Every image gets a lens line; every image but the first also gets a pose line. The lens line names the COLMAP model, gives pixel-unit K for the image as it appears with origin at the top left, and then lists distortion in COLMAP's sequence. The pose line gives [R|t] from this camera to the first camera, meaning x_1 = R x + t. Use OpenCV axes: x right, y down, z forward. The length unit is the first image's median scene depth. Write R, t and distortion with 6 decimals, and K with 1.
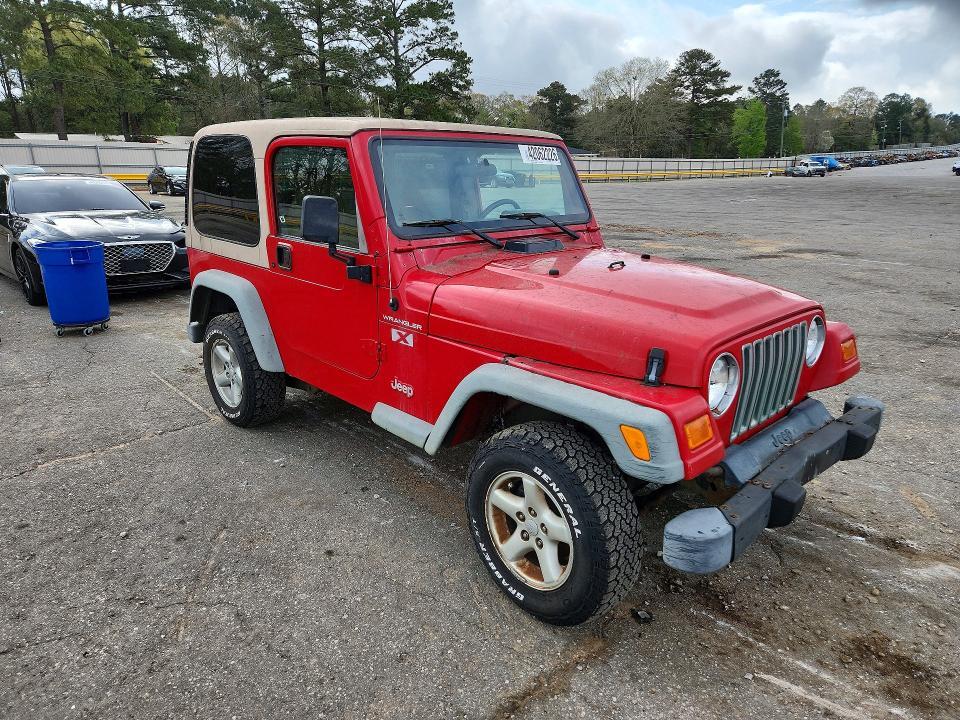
lens RADIAL K [[644.4, 0, 480.0], [0, 644.4, 360.0], [0, 0, 1]] dist [0.000998, -0.000048]
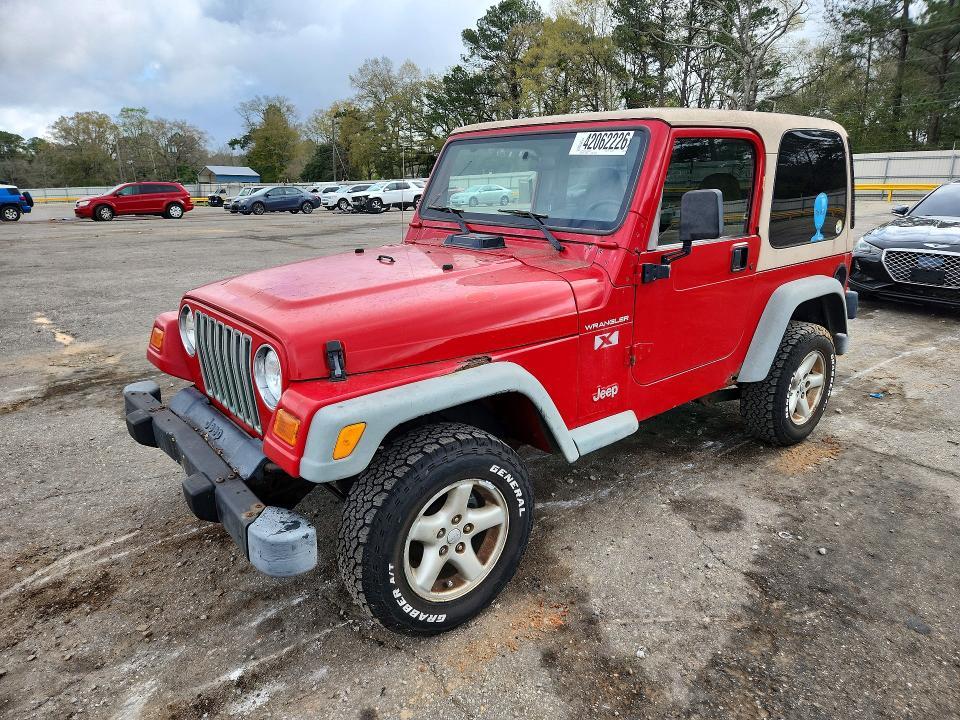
lens RADIAL K [[644.4, 0, 480.0], [0, 644.4, 360.0], [0, 0, 1]] dist [0.000998, -0.000048]
pose [[-0.072314, 0.275718, -0.958515, 1.093279], [-0.288276, 0.914235, 0.284730, -0.300851], [0.954813, 0.296907, 0.013371, 1.084542]]
